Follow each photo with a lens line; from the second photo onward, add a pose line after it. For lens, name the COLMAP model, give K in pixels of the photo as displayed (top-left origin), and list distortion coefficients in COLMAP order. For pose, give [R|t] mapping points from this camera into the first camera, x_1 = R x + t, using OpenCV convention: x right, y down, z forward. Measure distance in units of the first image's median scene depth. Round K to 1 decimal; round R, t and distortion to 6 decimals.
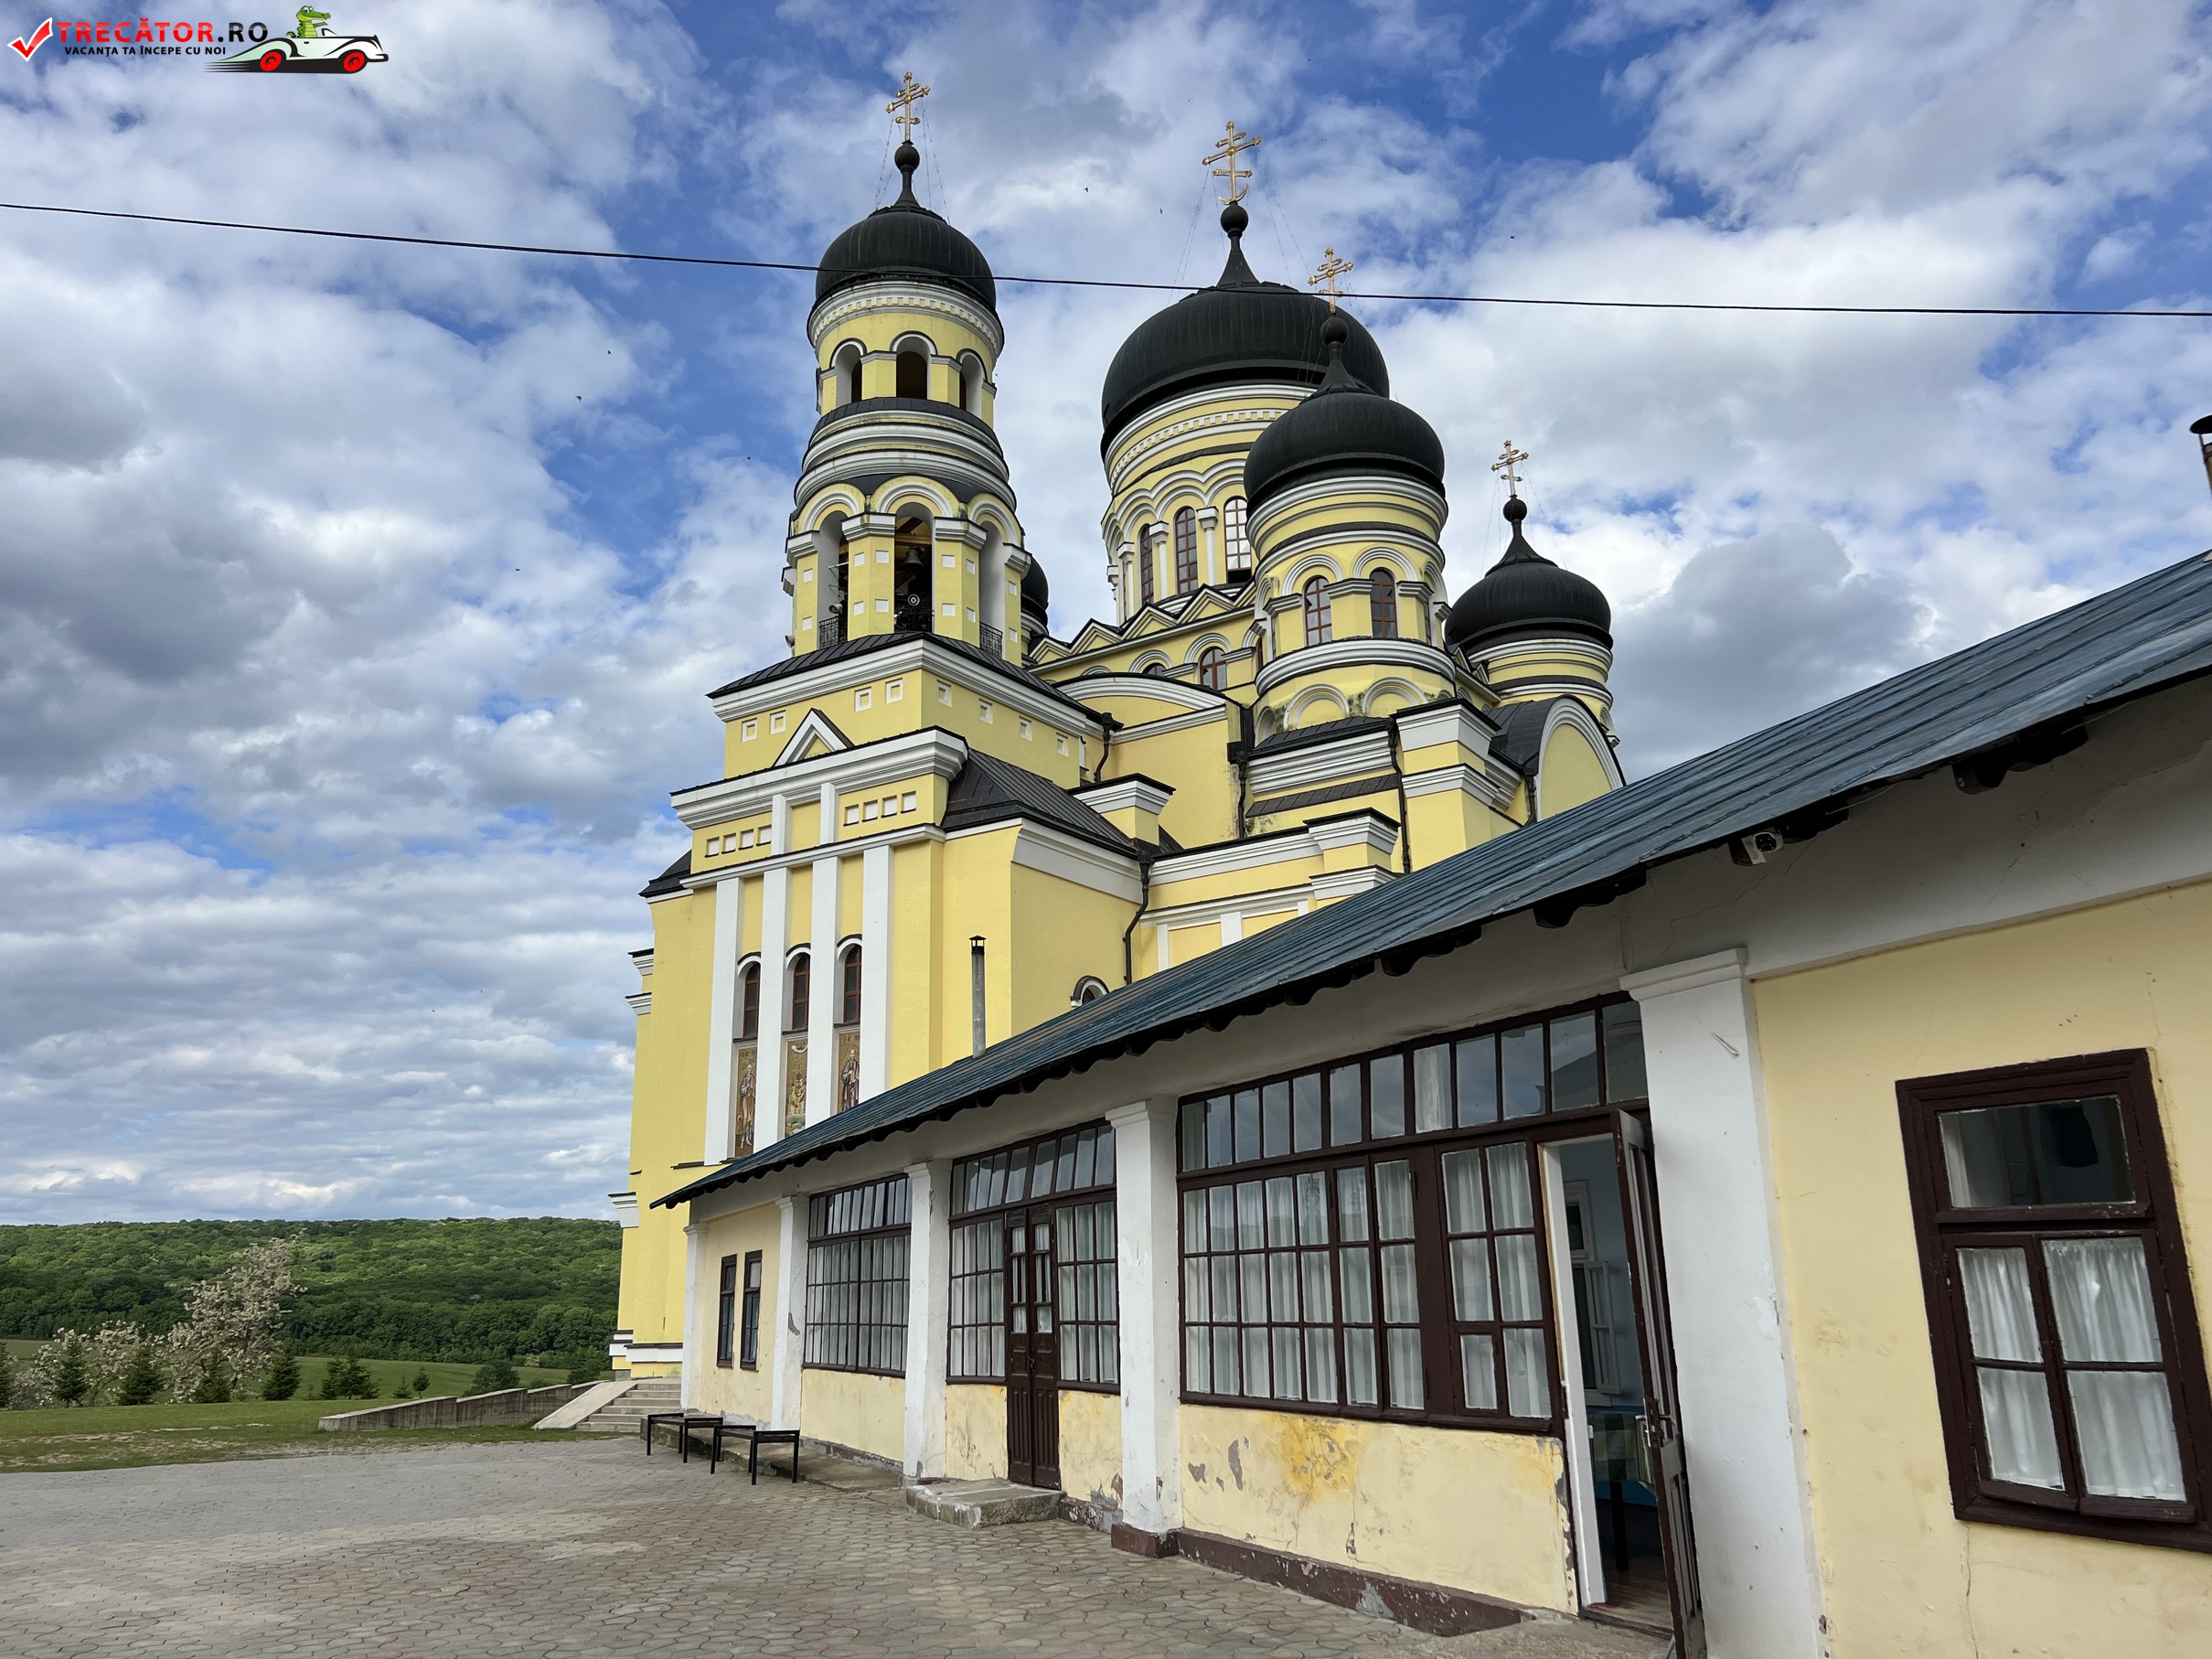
lens RADIAL K [[1704.3, 0, 1106.0], [0, 1704.3, 829.5], [0, 0, 1]] dist [0.050647, -0.055281]
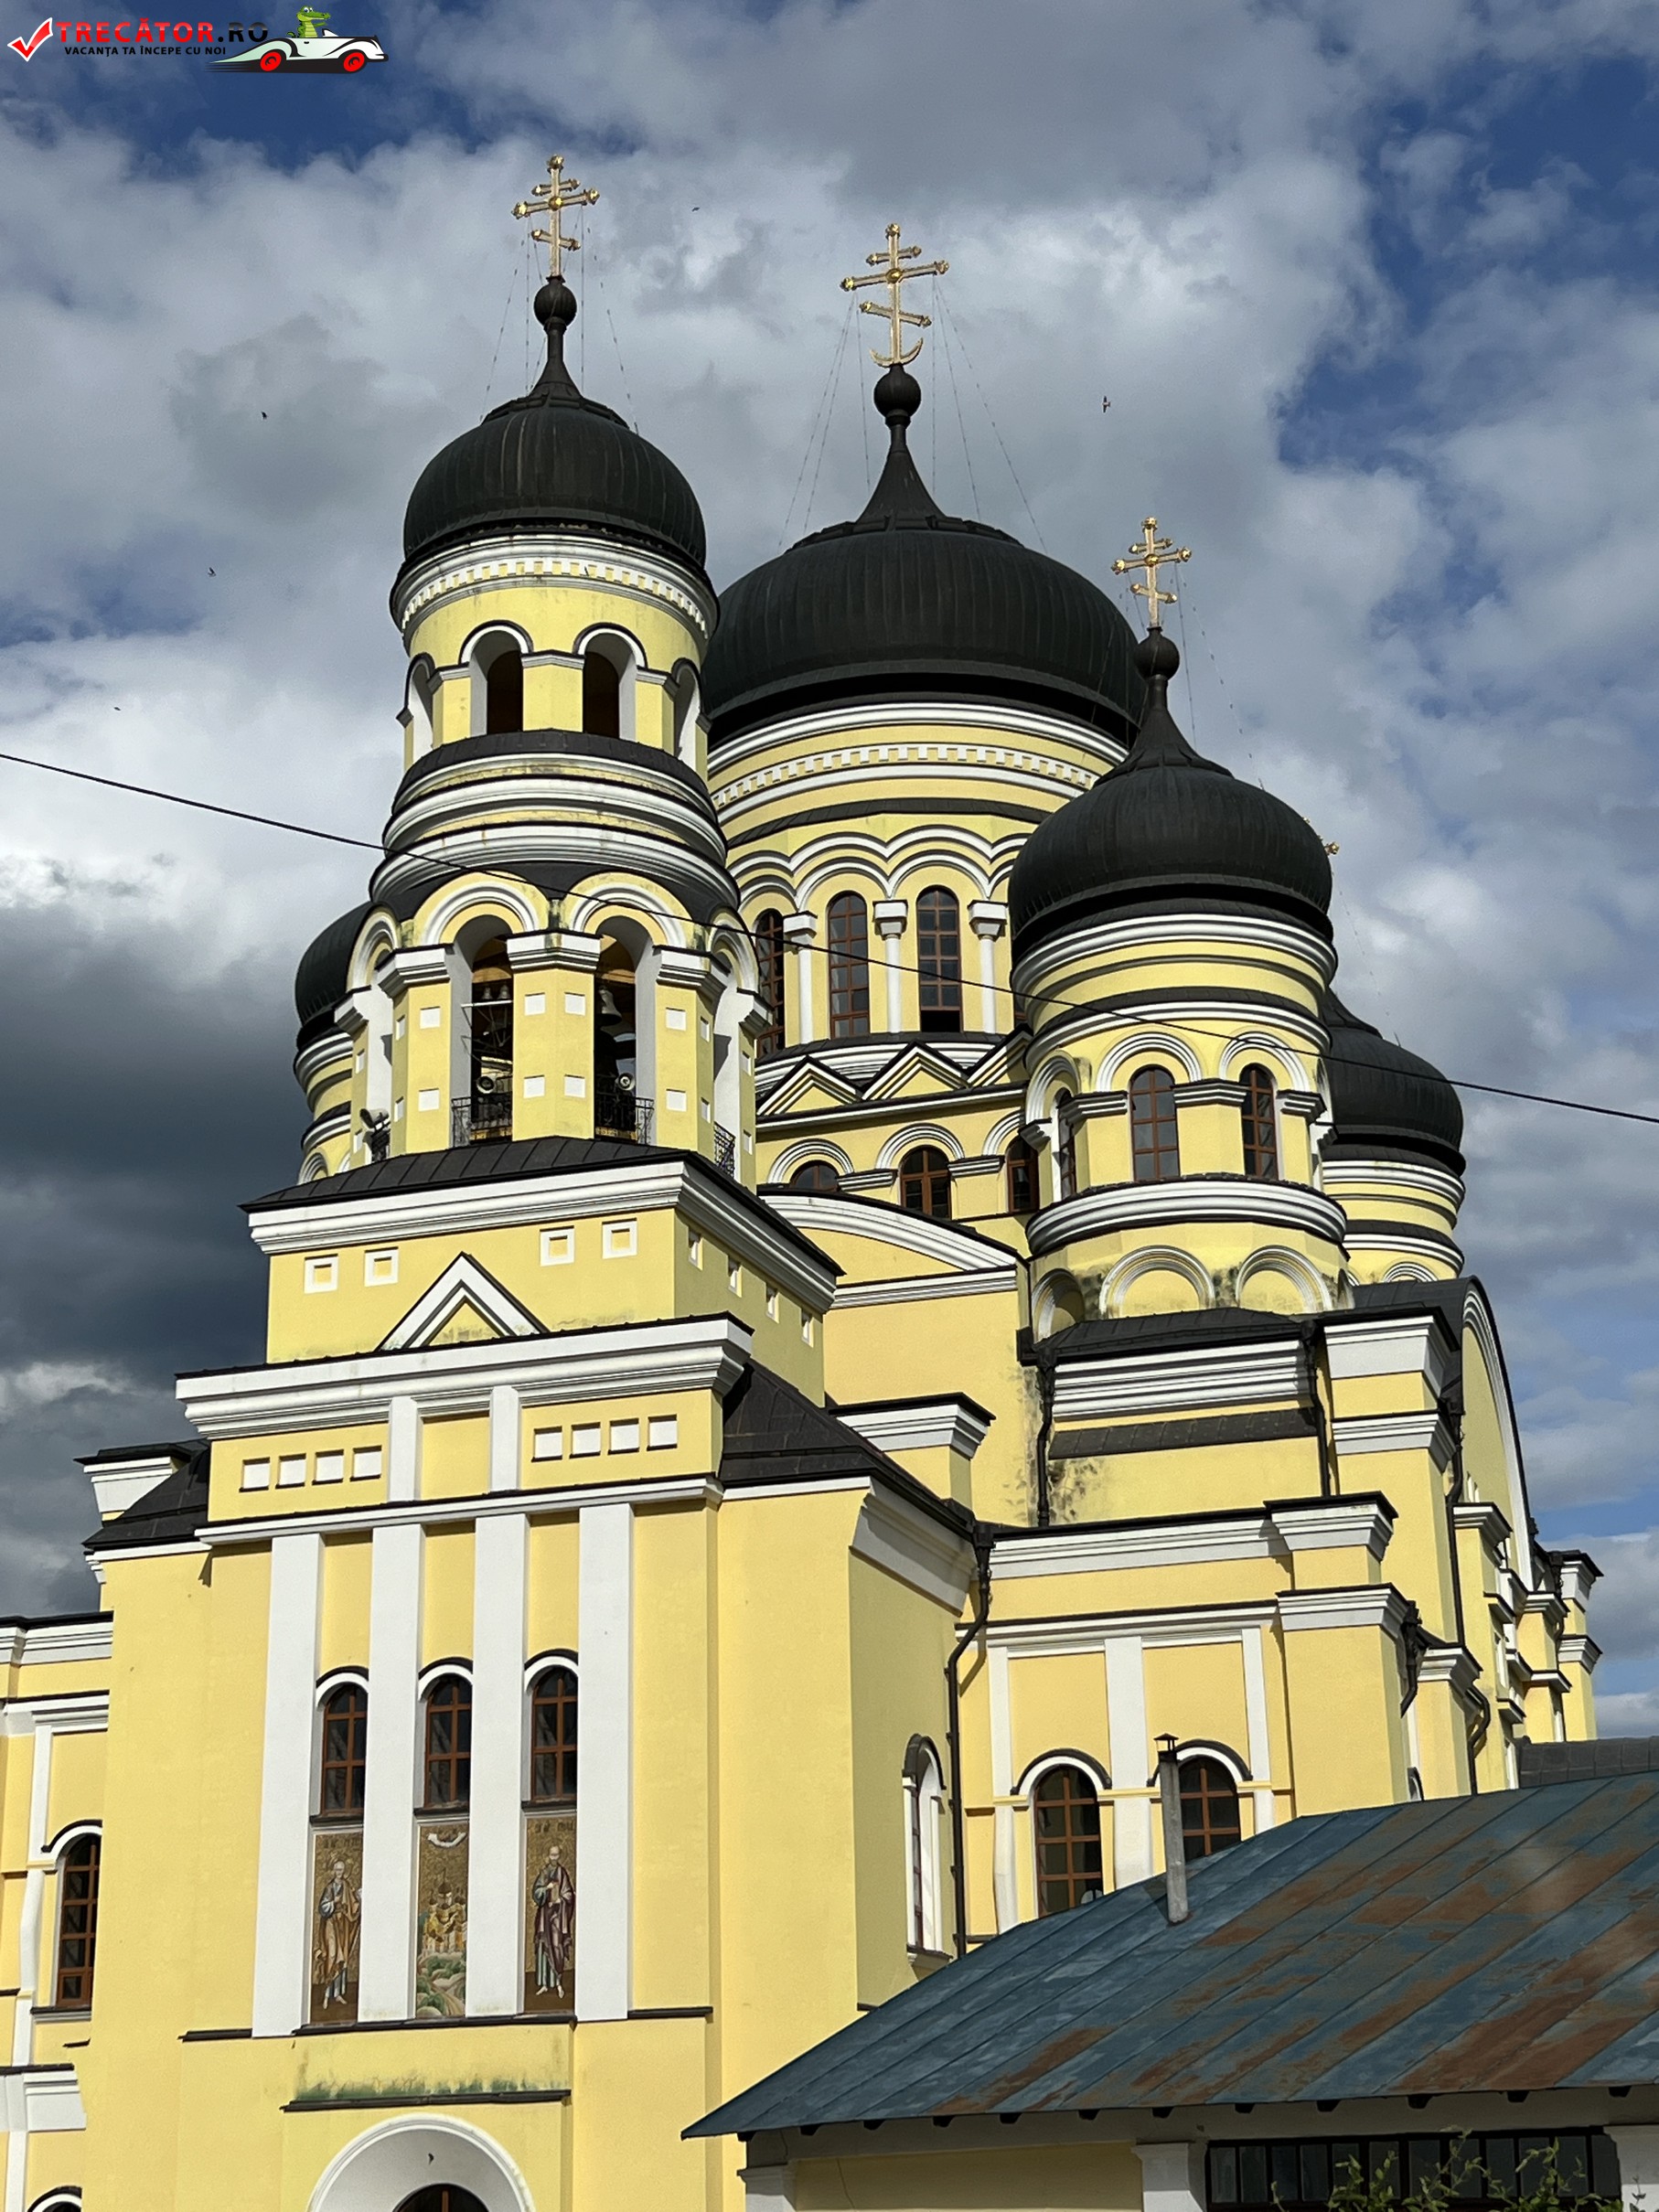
lens RADIAL K [[3328.4, 0, 829.5], [0, 3328.4, 1106.0], [0, 0, 1]] dist [0.167713, -0.011454]
pose [[0.965340, 0.087277, 0.245970, -0.323365], [-0.073026, 0.995111, -0.066493, -0.051161], [-0.250571, 0.046226, 0.966994, -0.154133]]
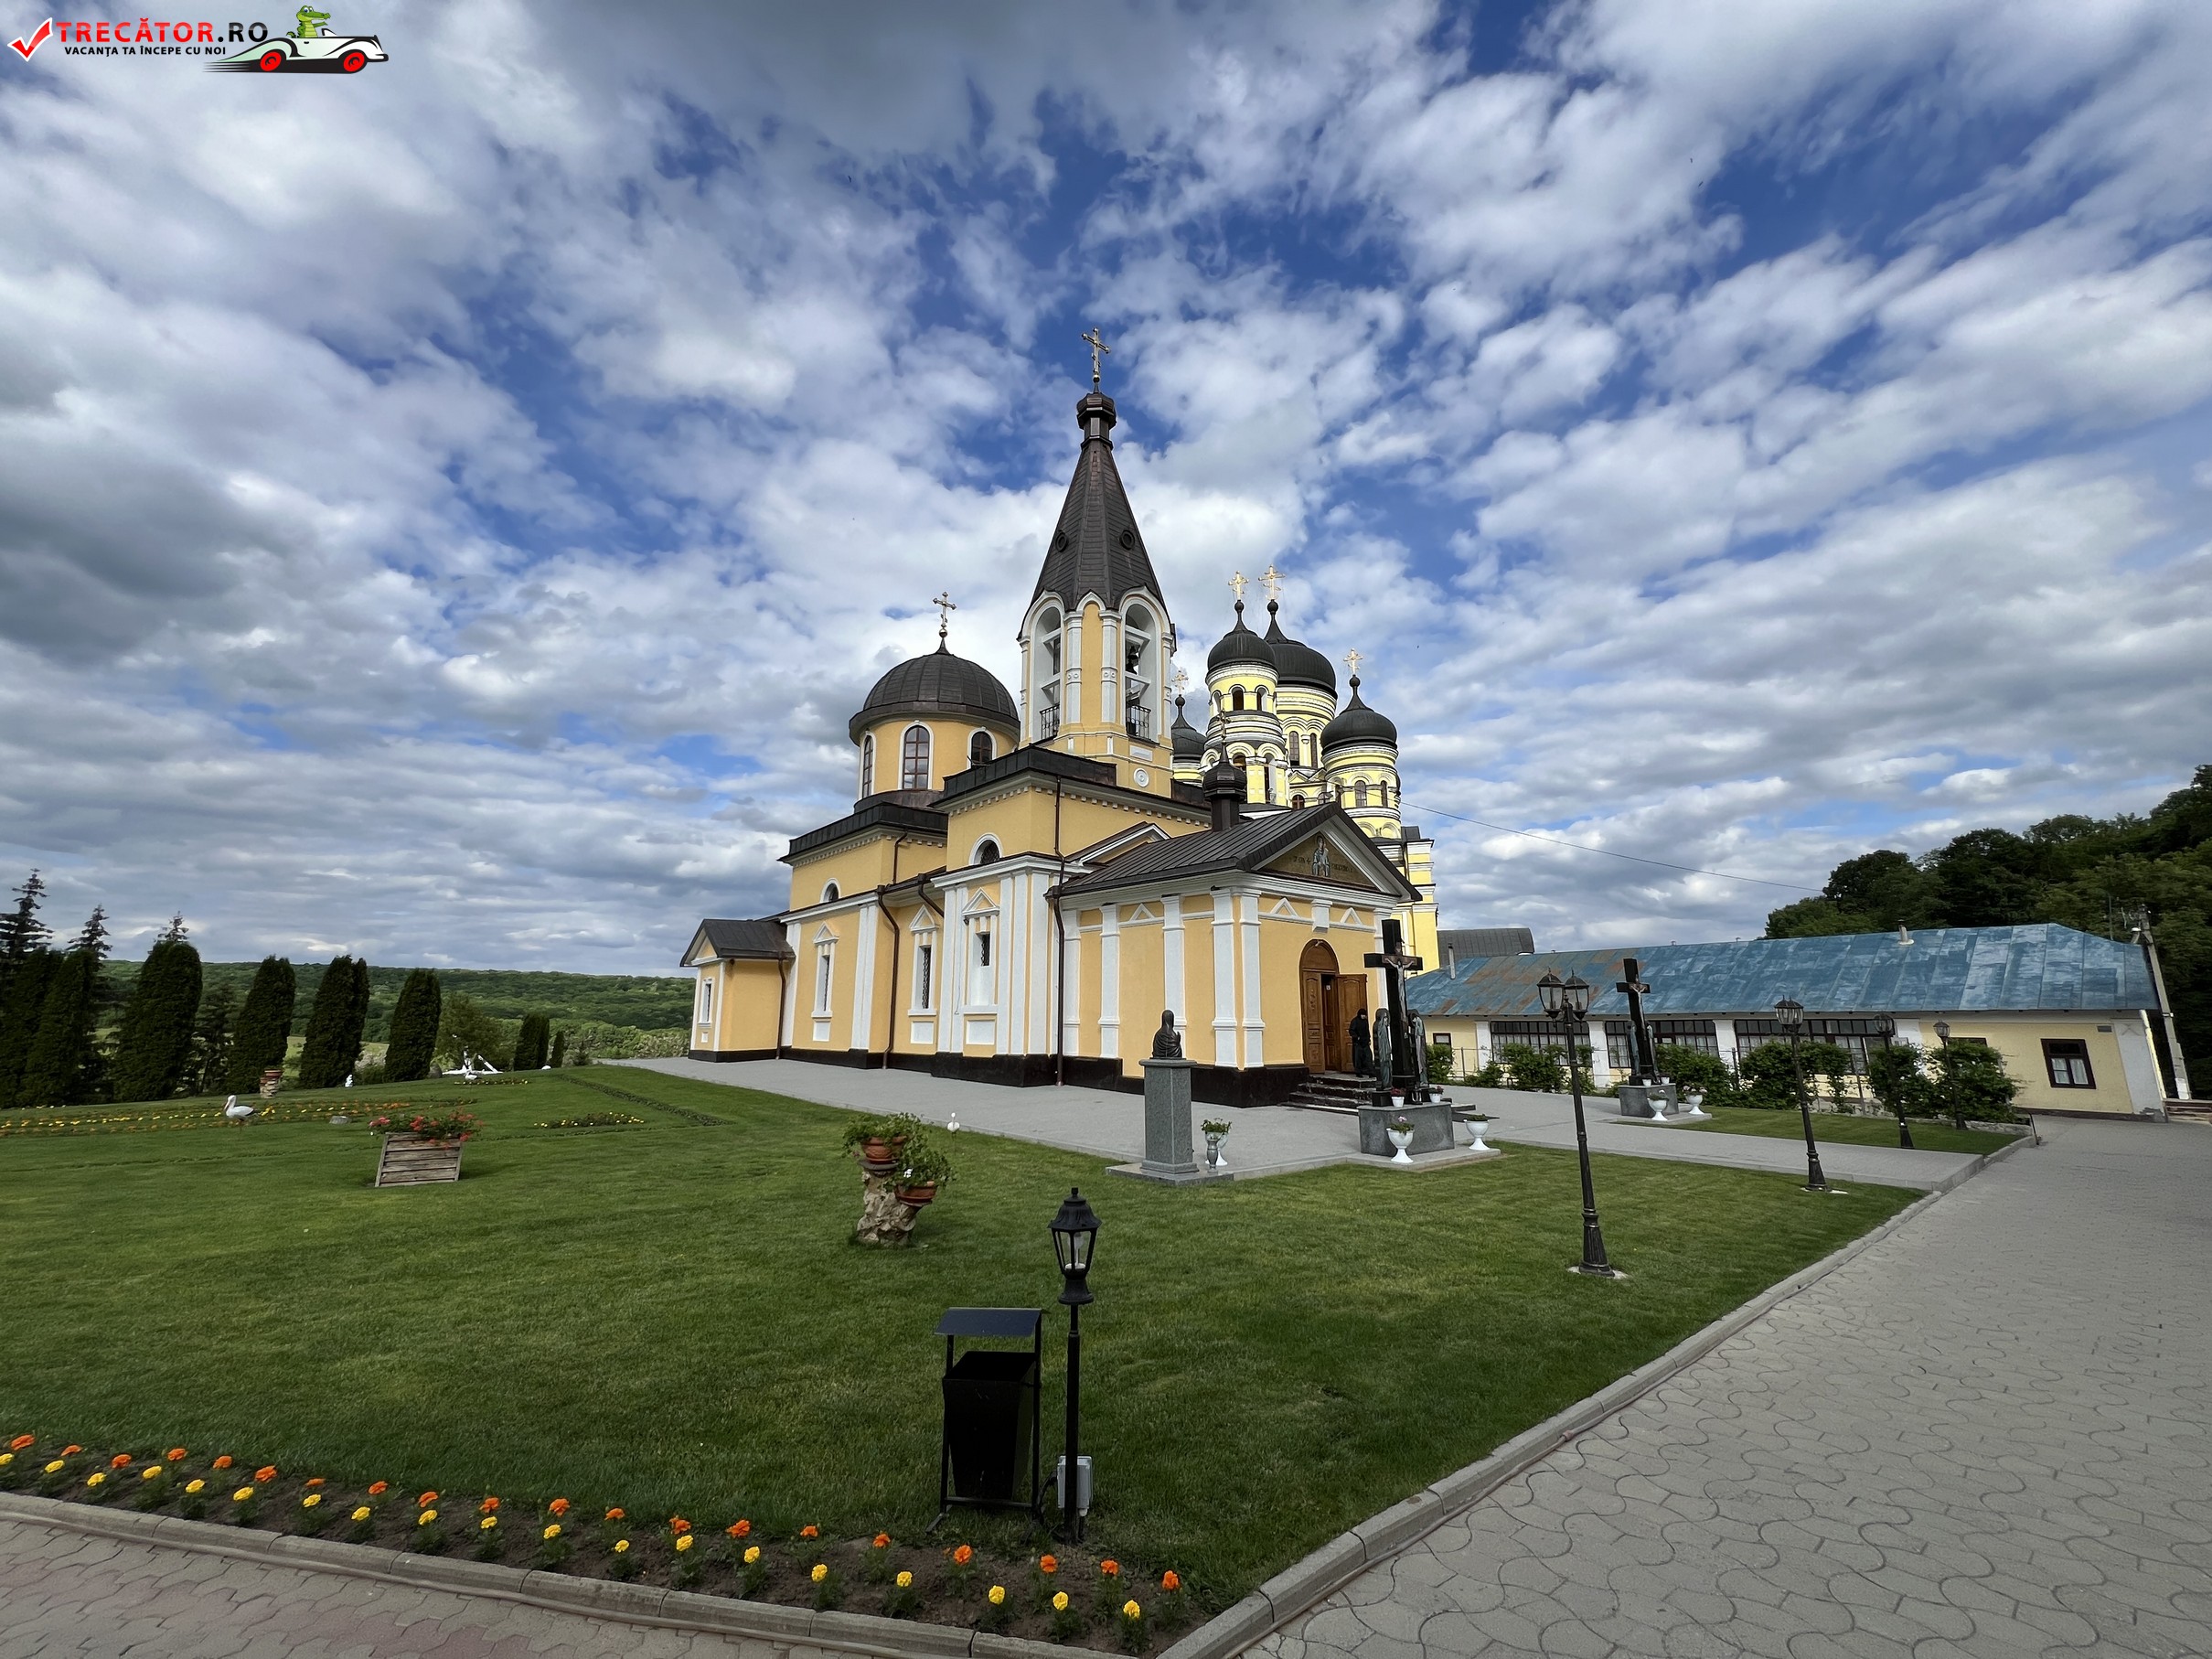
lens RADIAL K [[894.2, 0, 1115.8], [0, 894.2, 823.5], [0, 0, 1]] dist [-0.018565, 0.023210]
pose [[0.963986, 0.083812, 0.252402, -0.703678], [-0.094996, 0.994949, 0.032430, -0.100224], [-0.248409, -0.055239, 0.967079, -0.347331]]
